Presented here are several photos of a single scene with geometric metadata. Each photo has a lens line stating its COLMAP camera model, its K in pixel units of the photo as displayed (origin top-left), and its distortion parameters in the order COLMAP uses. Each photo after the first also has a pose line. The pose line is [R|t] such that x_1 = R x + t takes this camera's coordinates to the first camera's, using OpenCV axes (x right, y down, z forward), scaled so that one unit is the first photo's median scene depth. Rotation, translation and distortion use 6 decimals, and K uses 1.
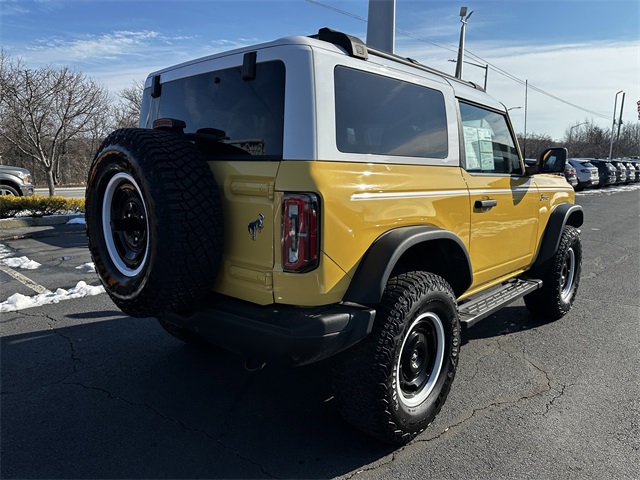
lens RADIAL K [[454.6, 0, 320.0], [0, 454.6, 240.0], [0, 0, 1]] dist [0.051211, -0.072855]
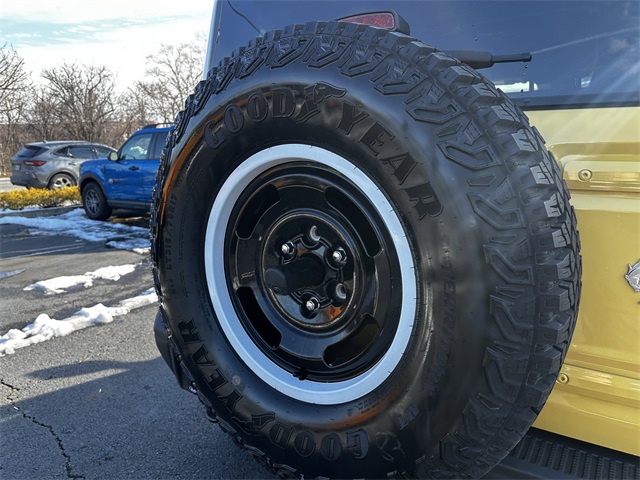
lens RADIAL K [[454.6, 0, 320.0], [0, 454.6, 240.0], [0, 0, 1]] dist [0.051211, -0.072855]
pose [[0.990176, -0.035636, 0.135208, -0.205944], [0.031604, 0.998993, 0.031853, -0.033831], [-0.136207, -0.027267, 0.990305, 0.274516]]
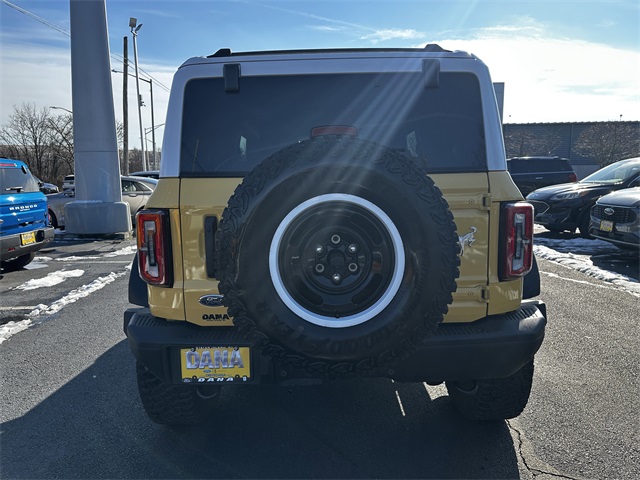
lens RADIAL K [[454.6, 0, 320.0], [0, 454.6, 240.0], [0, 0, 1]] dist [0.051211, -0.072855]
pose [[0.736568, -0.114169, 0.666658, -0.425146], [0.133312, 0.990821, 0.022393, -0.039558], [-0.663095, 0.072380, 0.745027, 0.204892]]
